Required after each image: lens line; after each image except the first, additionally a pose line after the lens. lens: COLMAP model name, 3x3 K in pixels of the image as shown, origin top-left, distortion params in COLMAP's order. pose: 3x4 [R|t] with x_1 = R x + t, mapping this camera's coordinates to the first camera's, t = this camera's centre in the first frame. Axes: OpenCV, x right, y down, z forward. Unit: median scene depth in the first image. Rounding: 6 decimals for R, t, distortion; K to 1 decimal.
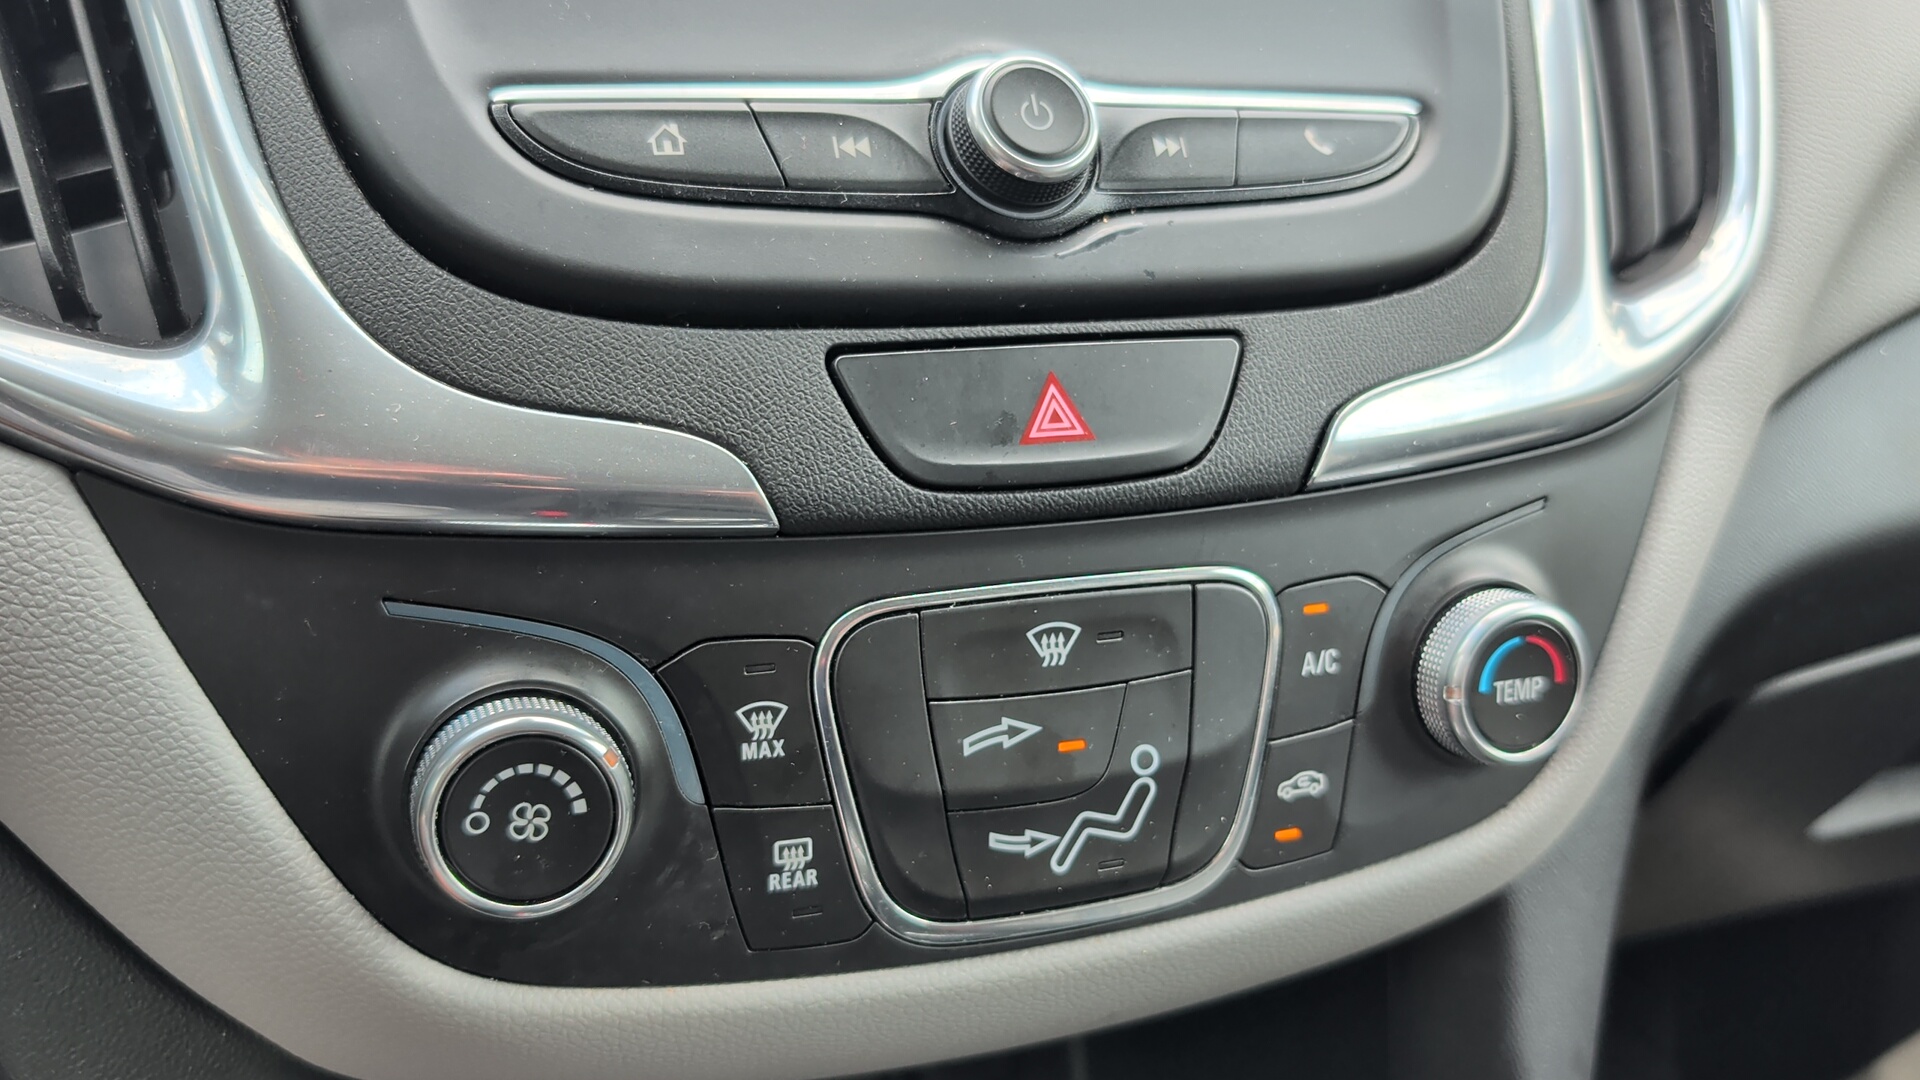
lens RADIAL K [[1623.8, 0, 946.6], [0, 1623.8, 545.3], [0, 0, 1]] dist [-0.041898, 0.063362]
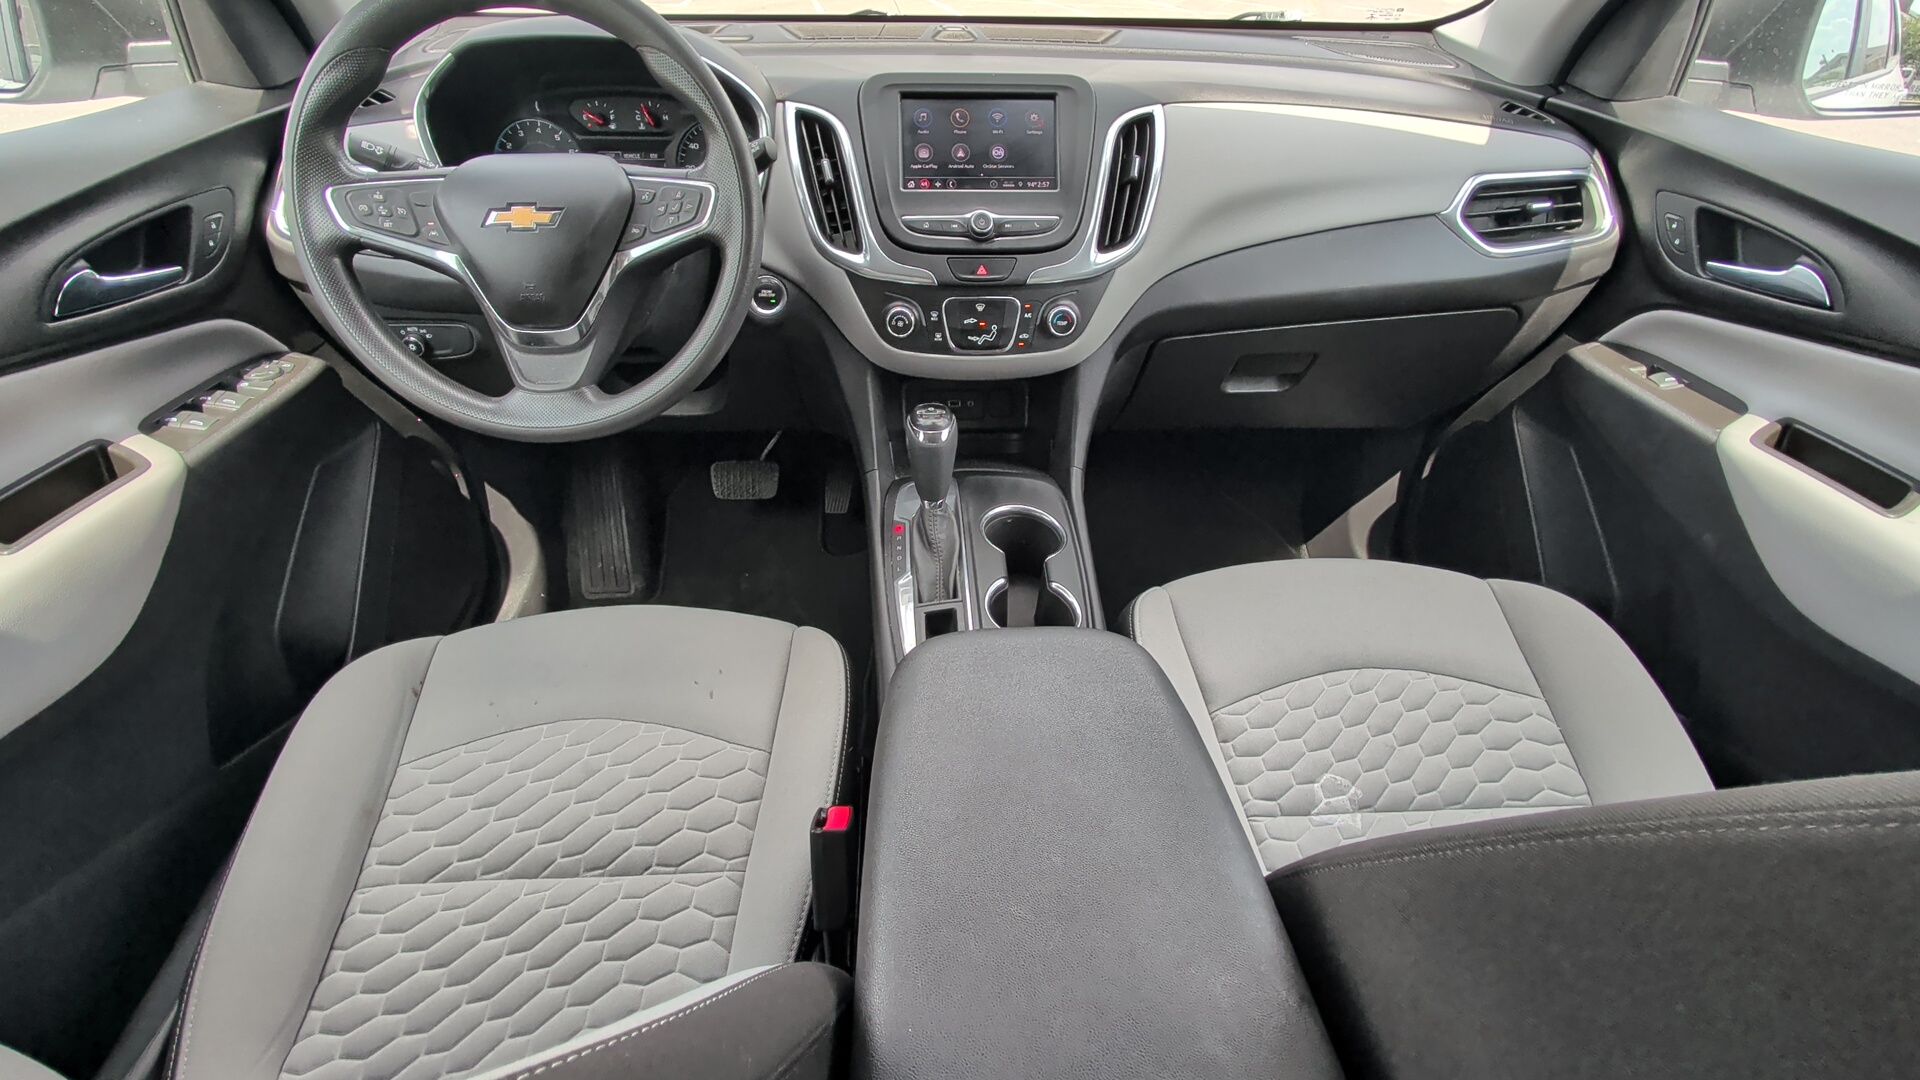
lens RADIAL K [[810.7, 0, 963.2], [0, 810.7, 546.6], [0, 0, 1]] dist [-0.010169, -0.001798]
pose [[0.951229, 0.149998, -0.269562, 1.053306], [-0.073246, 0.958657, 0.274976, 0.095734], [0.299663, -0.241821, 0.922889, -2.325562]]
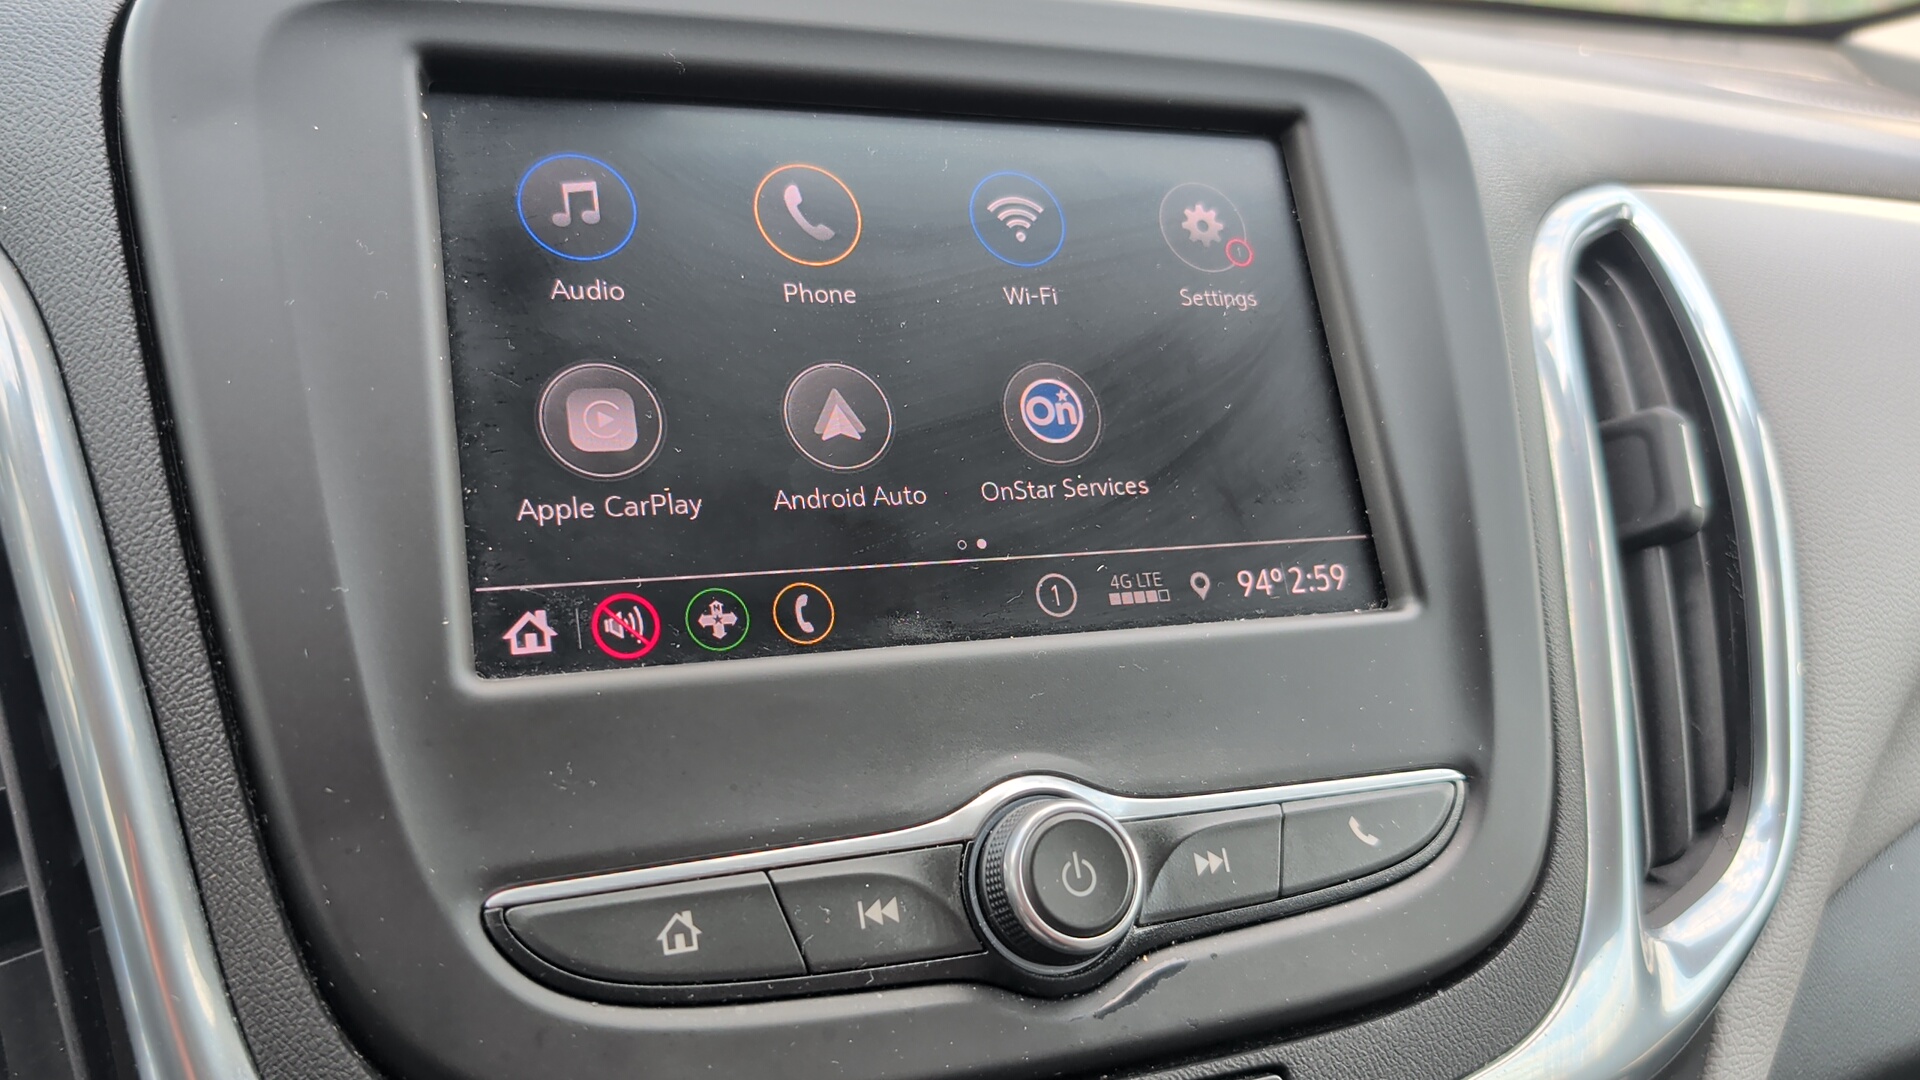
lens RADIAL K [[1623.8, 0, 976.2], [0, 1623.8, 558.5], [0, 0, 1]] dist [-0.041898, 0.063362]
pose [[0.997969, 0.020181, 0.060428, -0.062674], [-0.018740, 0.999529, -0.024314, -0.424085], [-0.060890, 0.023132, 0.997876, 0.074492]]
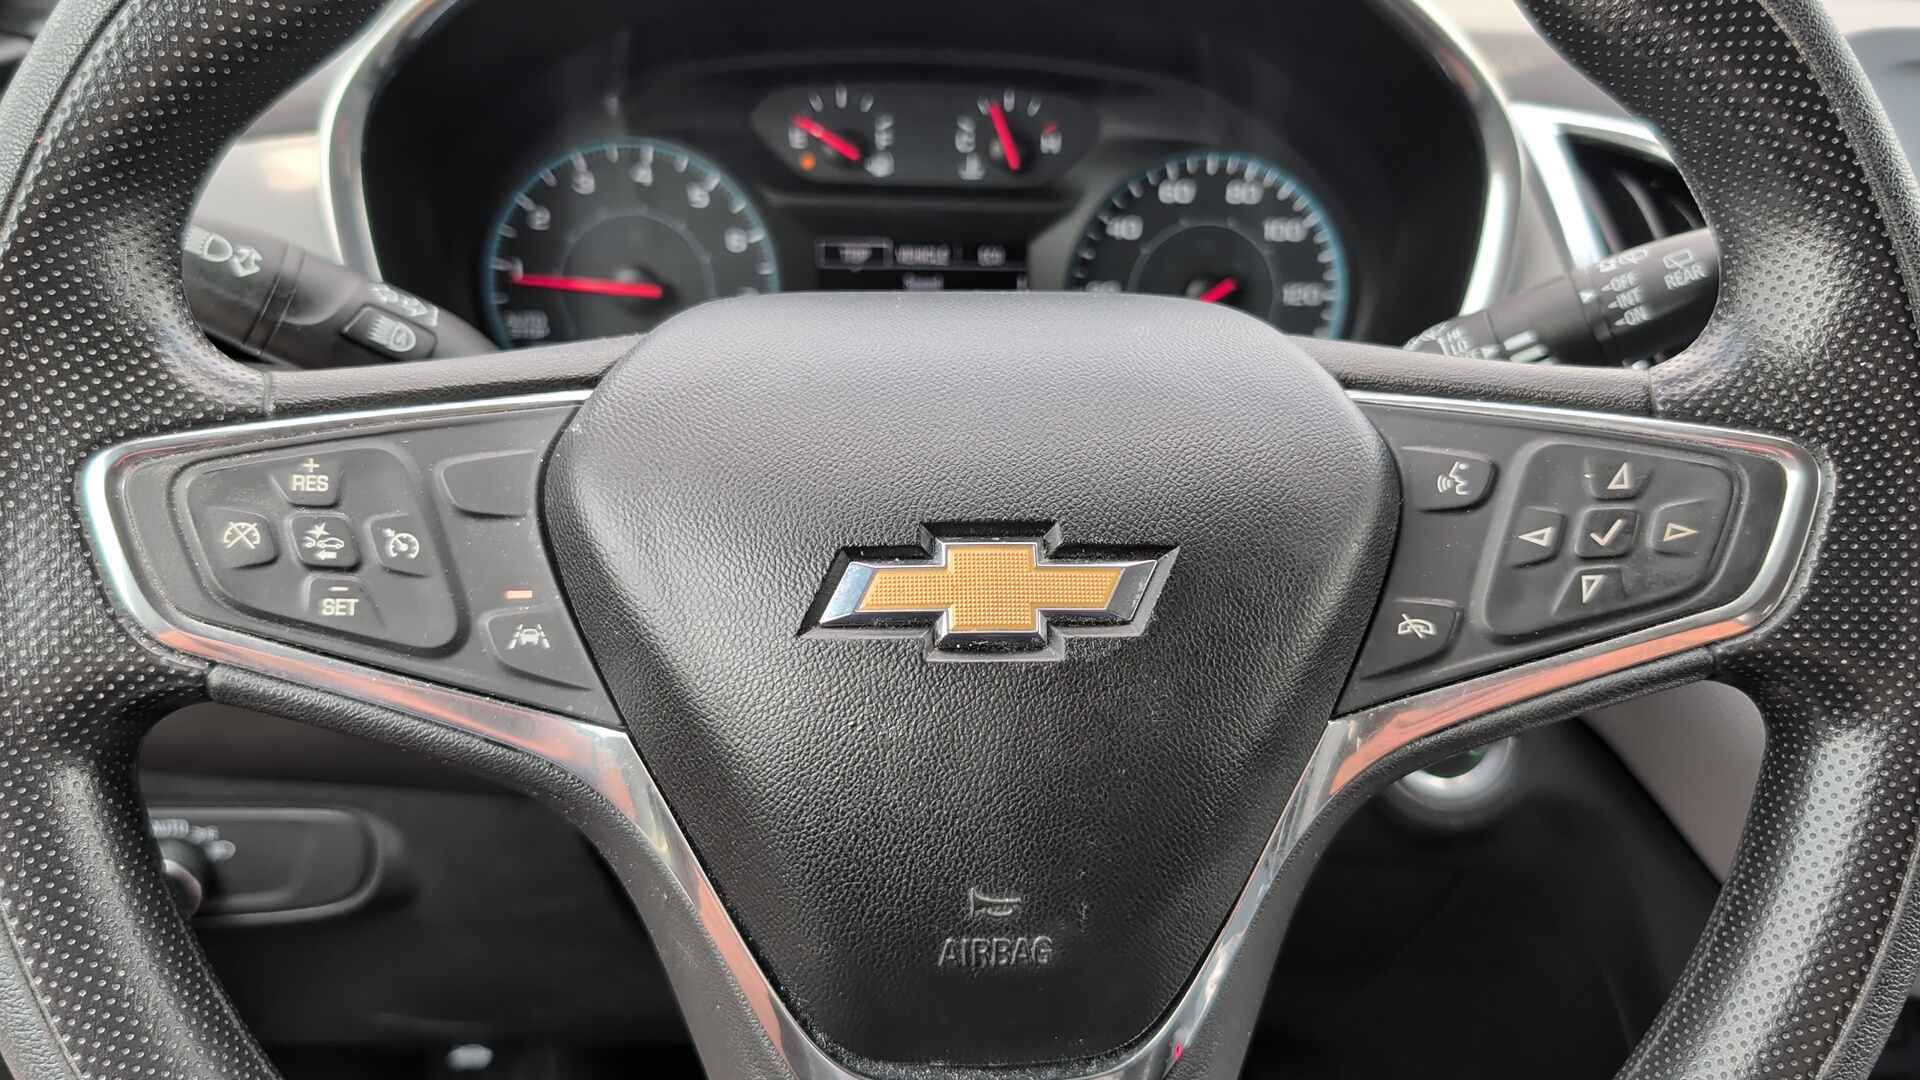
lens RADIAL K [[1623.8, 0, 941.1], [0, 1623.8, 524.7], [0, 0, 1]] dist [-0.041898, 0.063362]
pose [[0.952901, 0.086733, -0.290614, -0.876565], [-0.079110, 0.996145, 0.037901, -0.188820], [0.292781, -0.013125, 0.956090, -1.172356]]
